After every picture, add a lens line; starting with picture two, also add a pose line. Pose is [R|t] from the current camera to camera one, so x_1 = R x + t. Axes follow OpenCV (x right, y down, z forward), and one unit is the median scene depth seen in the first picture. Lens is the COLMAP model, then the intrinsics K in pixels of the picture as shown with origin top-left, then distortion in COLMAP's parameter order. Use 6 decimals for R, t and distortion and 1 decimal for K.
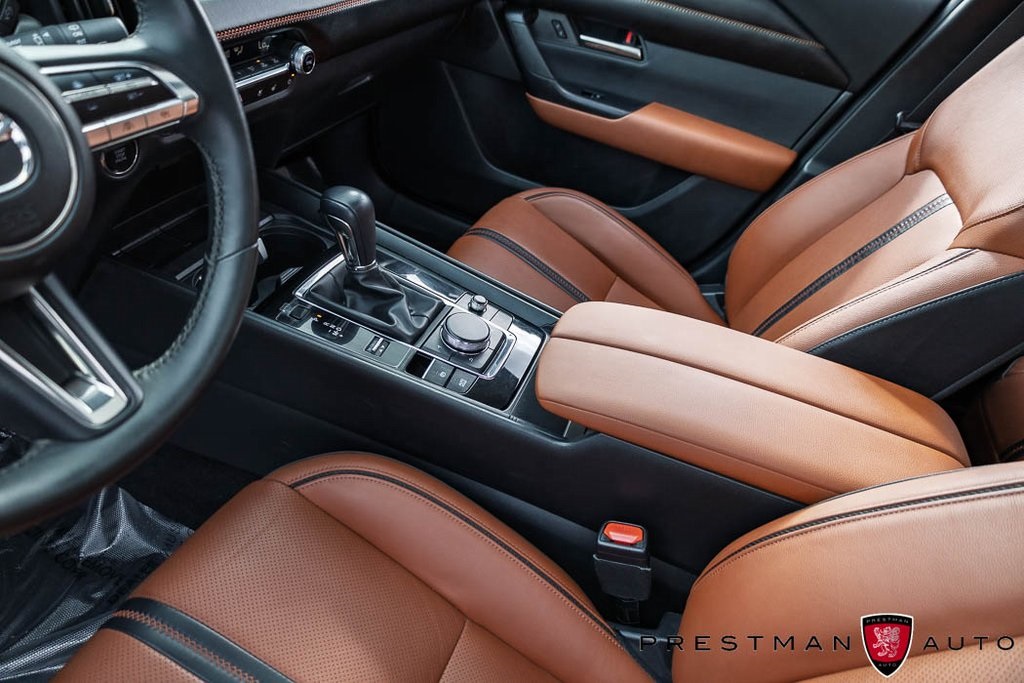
lens RADIAL K [[658.4, 0, 512.0], [0, 658.4, 341.5], [0, 0, 1]] dist [-0.004146, -0.000995]
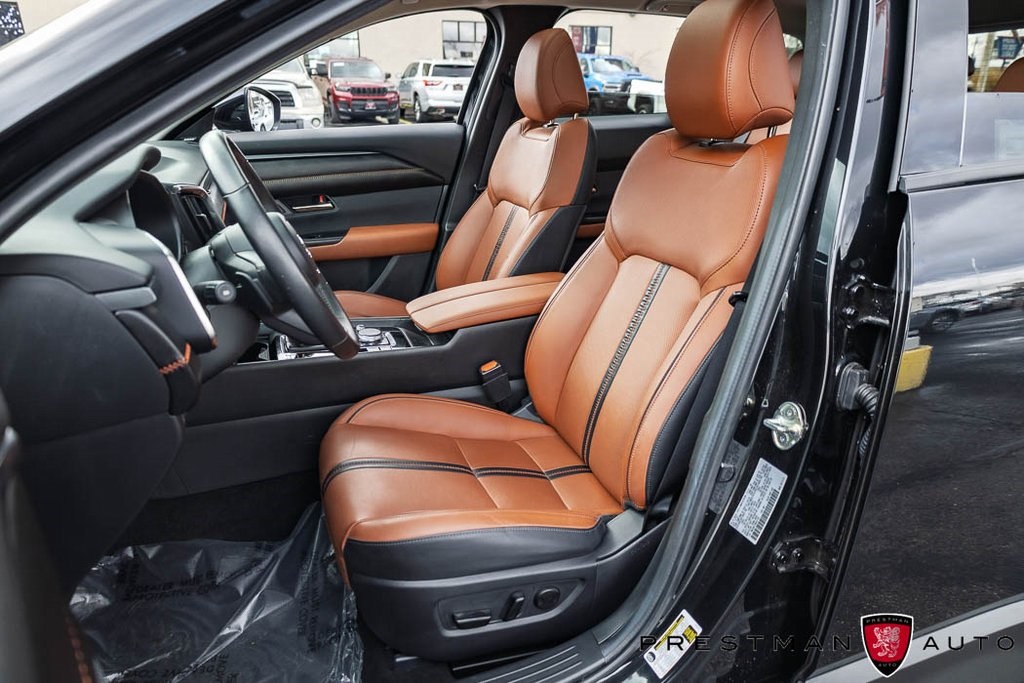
lens RADIAL K [[658.4, 0, 512.0], [0, 658.4, 341.5], [0, 0, 1]] dist [-0.004146, -0.000995]
pose [[0.753684, -0.419940, 0.505580, -0.515182], [0.522003, 0.849878, -0.072248, 0.250041], [-0.399341, 0.318366, 0.859750, -0.589671]]
